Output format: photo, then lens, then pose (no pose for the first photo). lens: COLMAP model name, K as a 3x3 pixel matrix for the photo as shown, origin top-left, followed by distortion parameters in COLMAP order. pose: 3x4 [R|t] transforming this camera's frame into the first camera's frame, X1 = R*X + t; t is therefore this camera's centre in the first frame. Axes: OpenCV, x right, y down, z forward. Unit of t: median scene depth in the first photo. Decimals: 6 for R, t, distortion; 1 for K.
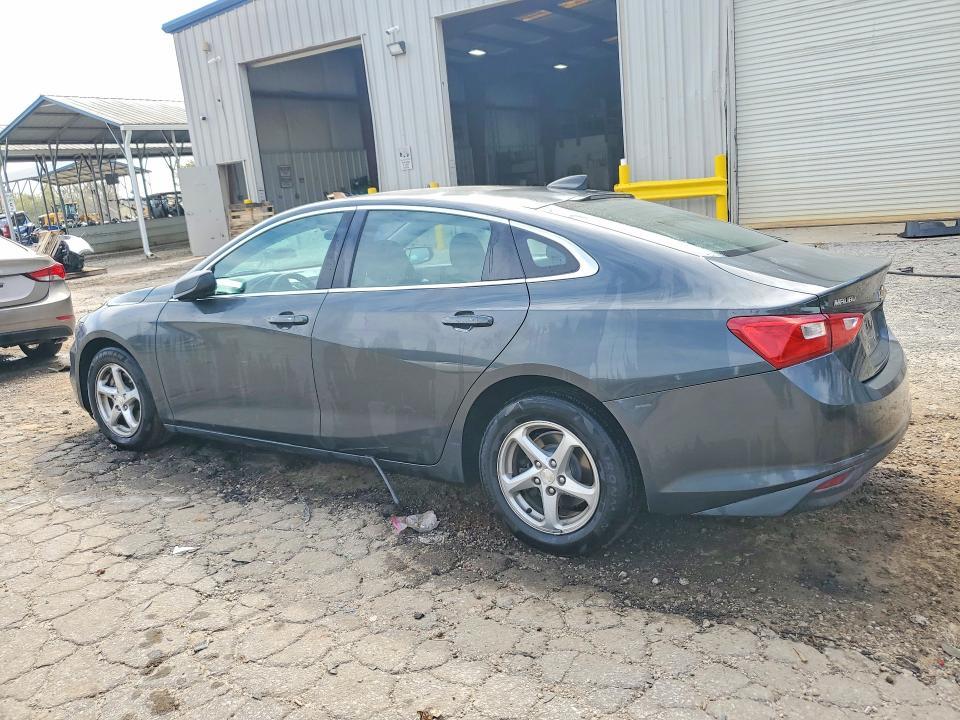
lens RADIAL K [[780.1, 0, 480.0], [0, 780.1, 343.5], [0, 0, 1]] dist [0.004951, 0.007996]
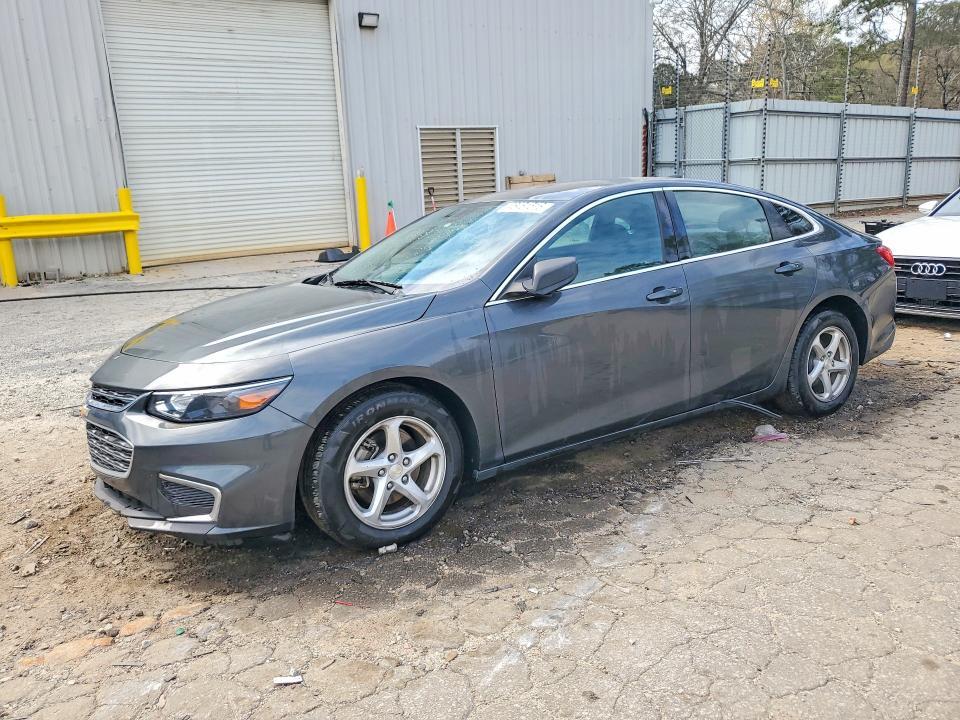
lens RADIAL K [[771.4, 0, 480.0], [0, 771.4, 360.0], [0, 0, 1]] dist [0.005781, 0.002476]
pose [[0.376510, -0.143486, 0.915233, -1.130471], [0.196113, 0.977888, 0.072632, -0.058779], [-0.905417, 0.152143, 0.396324, 0.734793]]
